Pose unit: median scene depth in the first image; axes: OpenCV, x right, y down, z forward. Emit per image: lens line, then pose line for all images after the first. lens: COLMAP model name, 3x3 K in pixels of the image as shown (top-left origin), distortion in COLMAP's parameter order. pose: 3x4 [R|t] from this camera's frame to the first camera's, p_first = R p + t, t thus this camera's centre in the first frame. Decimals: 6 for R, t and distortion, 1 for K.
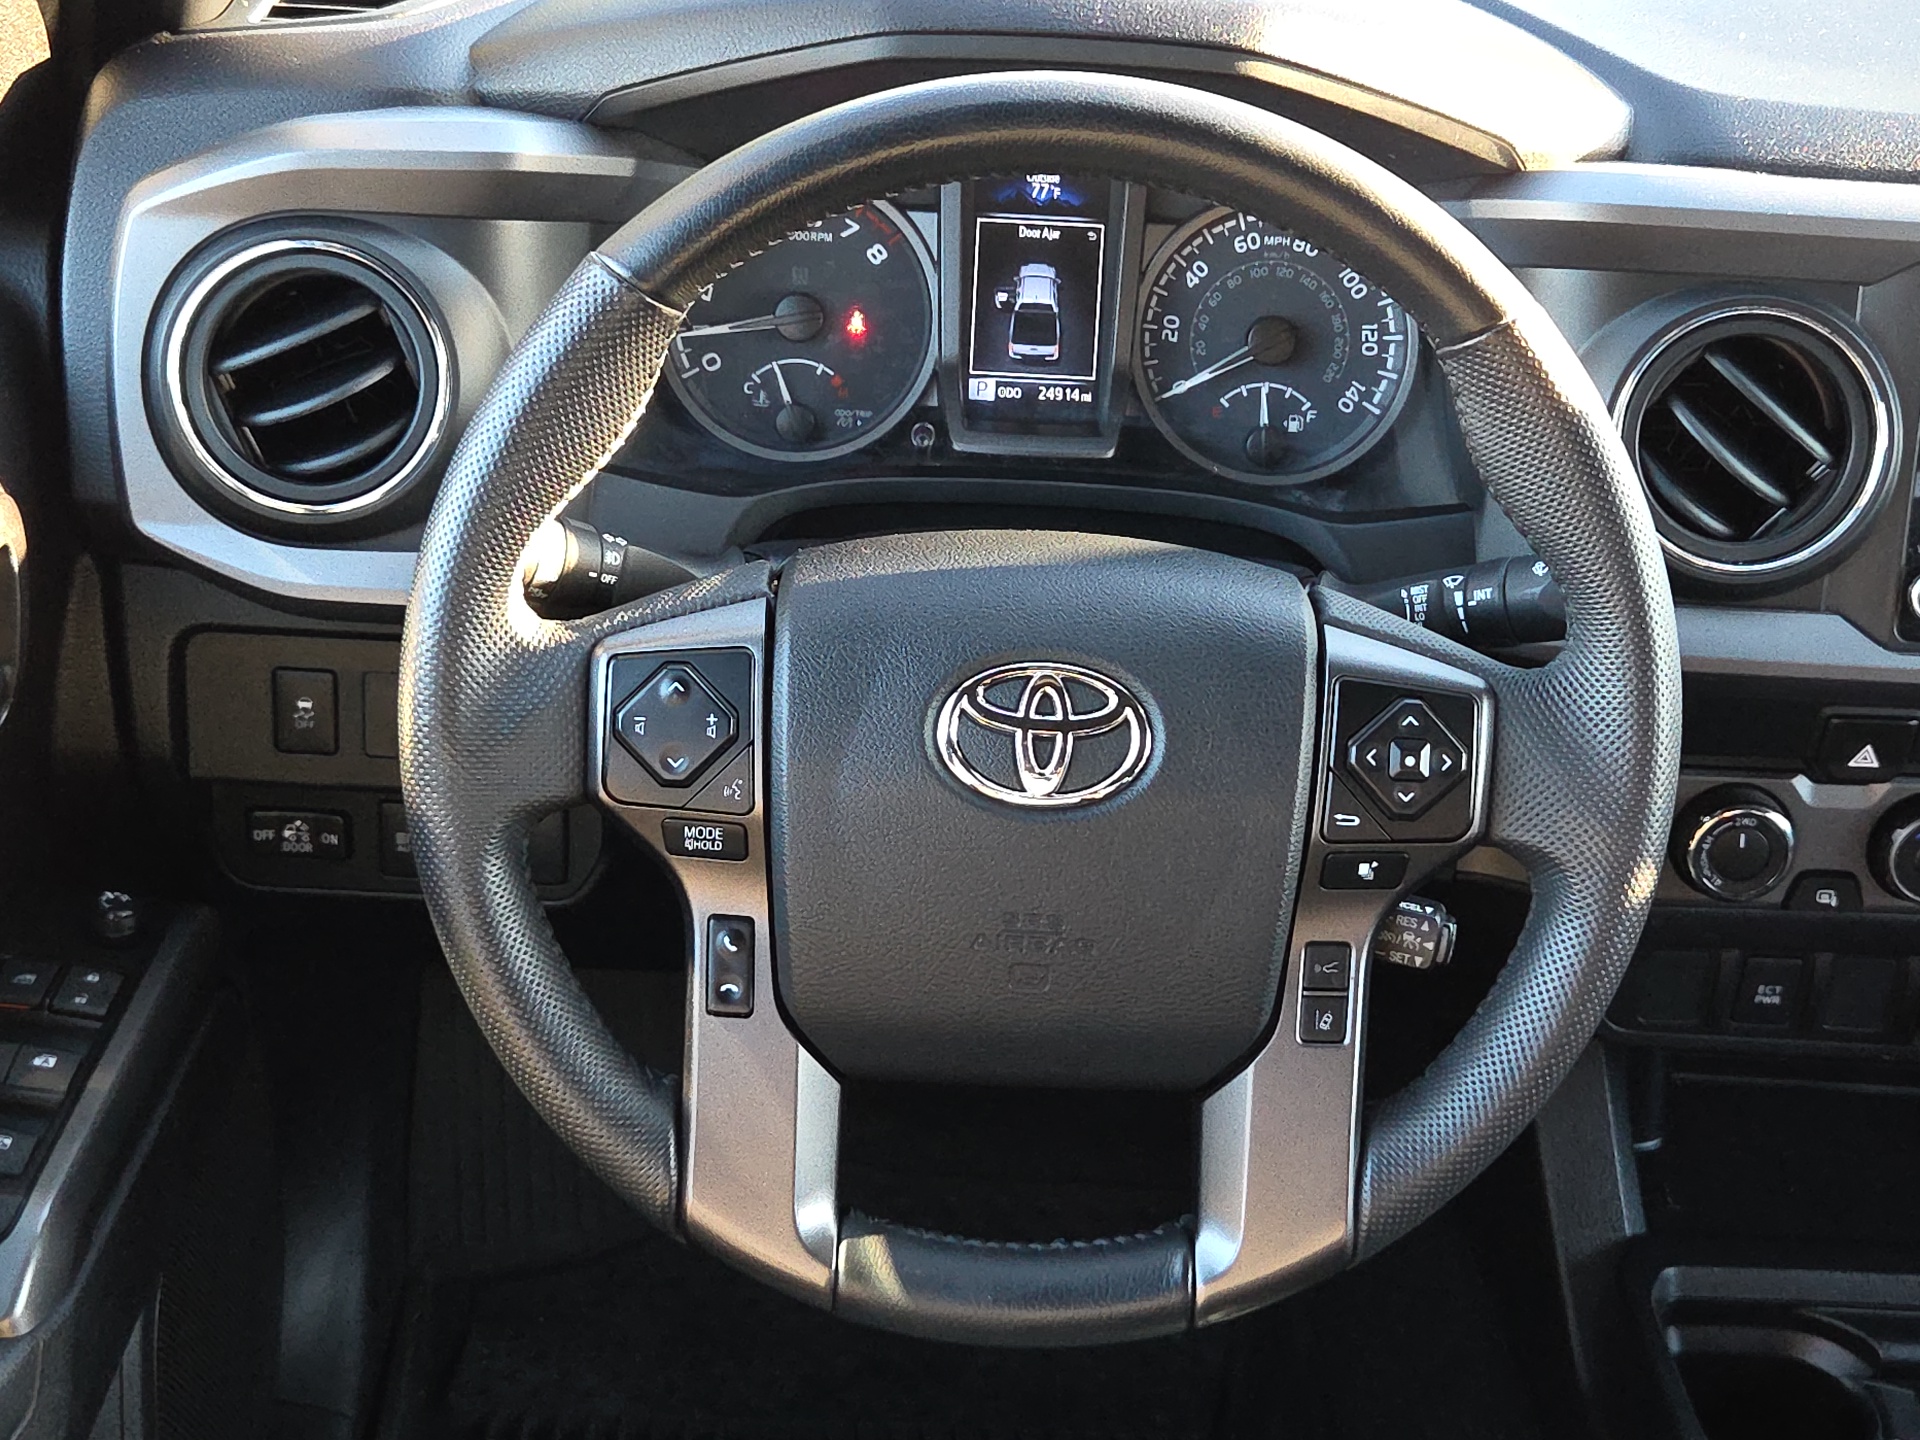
lens RADIAL K [[2707.2, 0, 962.5], [0, 2707.2, 711.6], [0, 0, 1]] dist [0.081127, 0.000000]
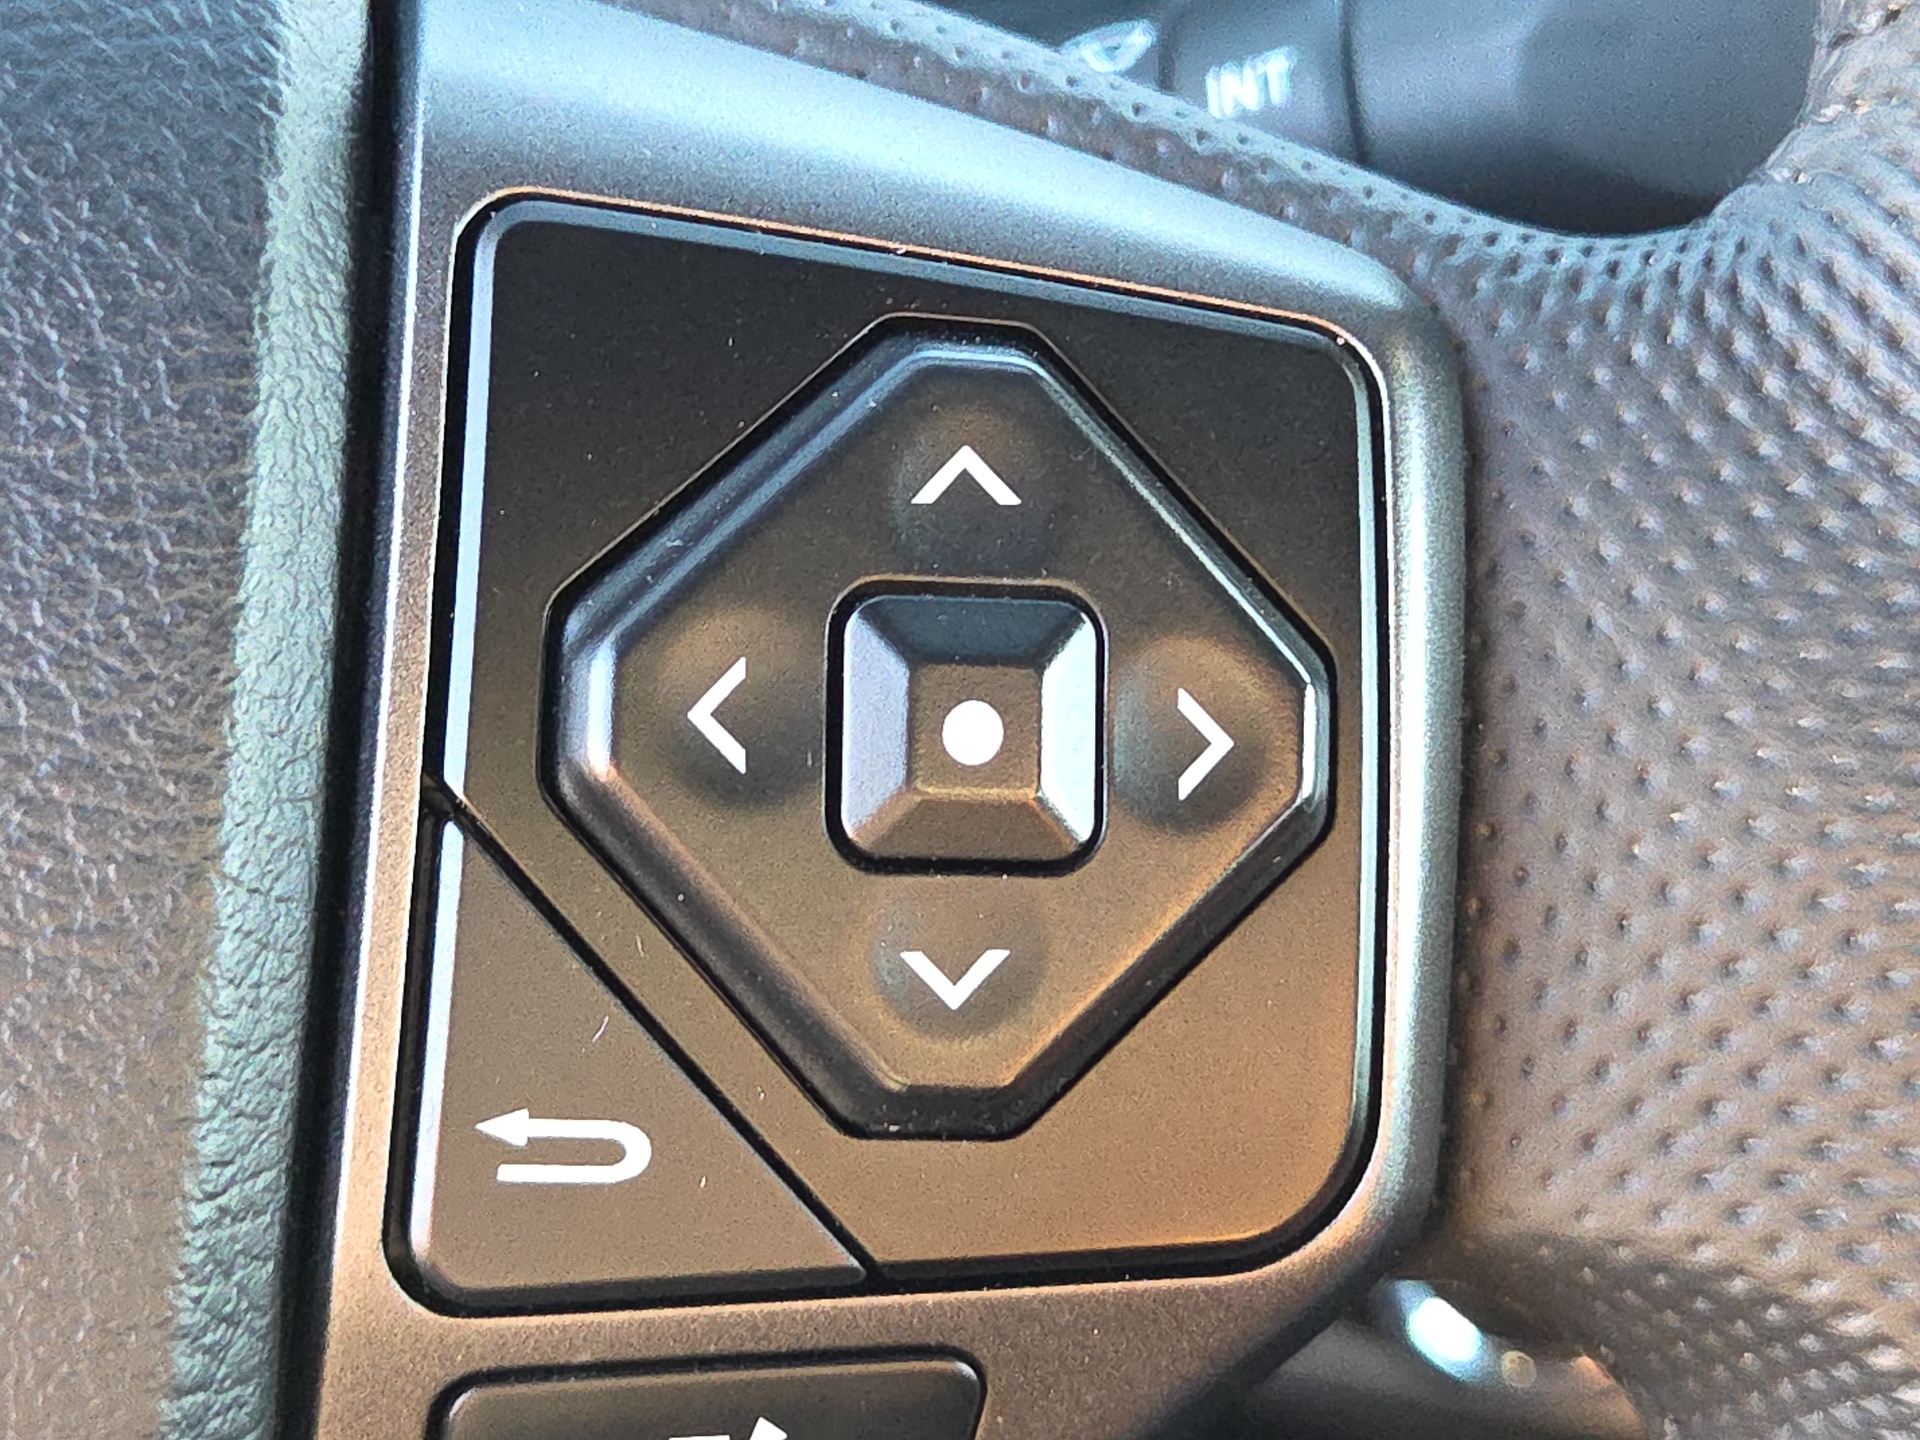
lens RADIAL K [[3619.2, 0, 960.0], [0, 3619.2, 719.9], [0, 0, 1]] dist [0.081231, 0.000000]
pose [[0.982651, -0.018532, 0.184537, 0.097717], [0.038370, 0.993782, -0.104520, 0.029480], [-0.181452, 0.109788, 0.977252, 0.617334]]
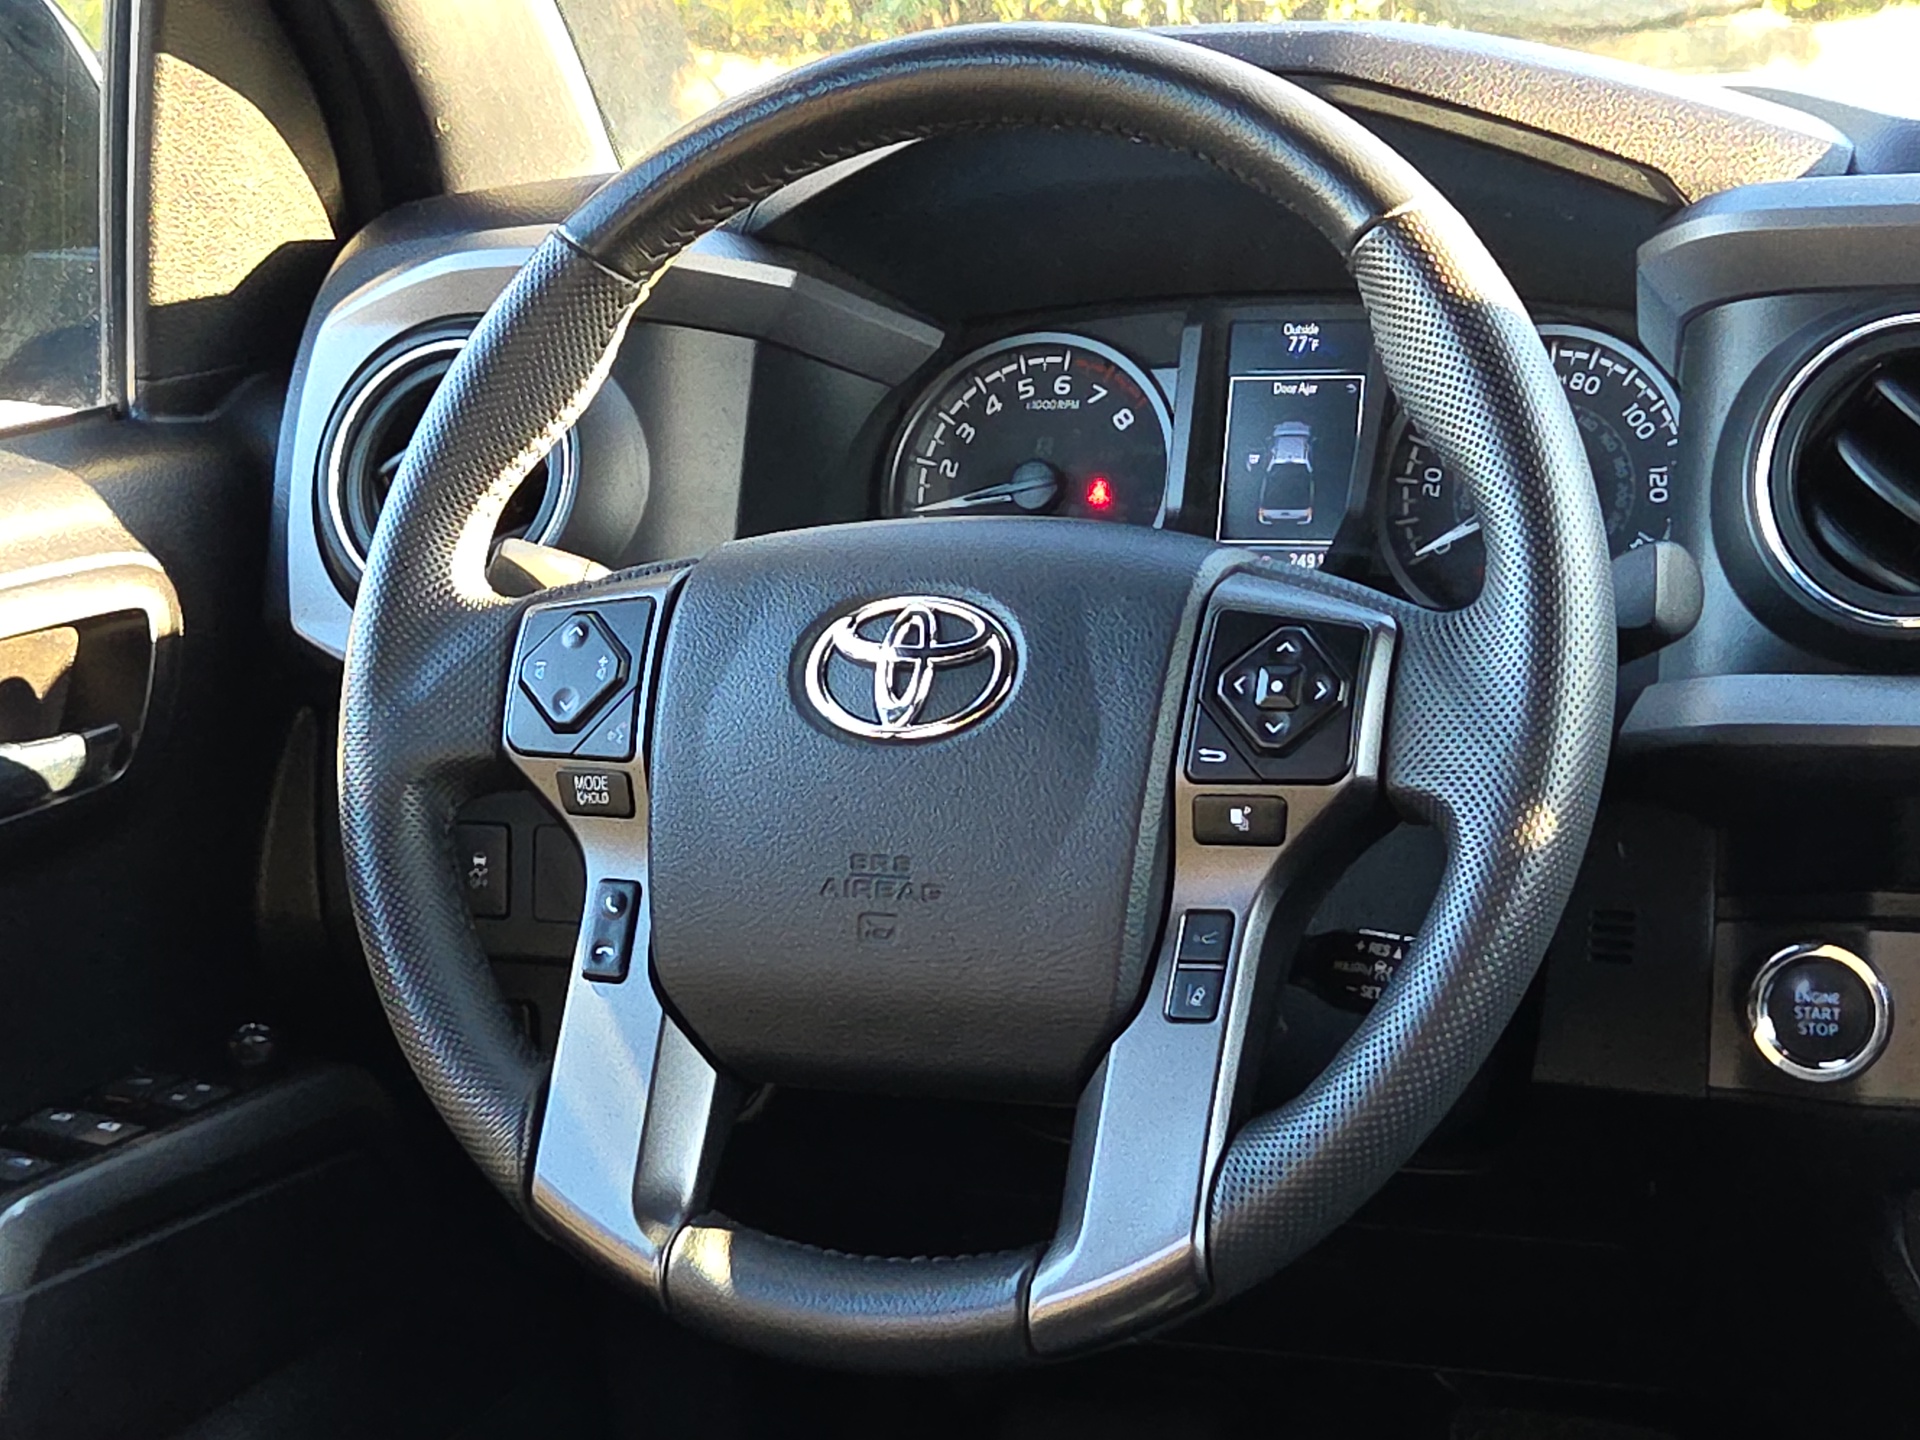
lens RADIAL K [[3773.3, 0, 958.5], [0, 3773.3, 725.2], [0, 0, 1]] dist [0.111240, 0.000000]
pose [[0.904147, -0.023012, -0.426601, 0.460412], [-0.117891, 0.946338, -0.300908, 0.319841], [0.410634, 0.322357, 0.852916, -0.076774]]
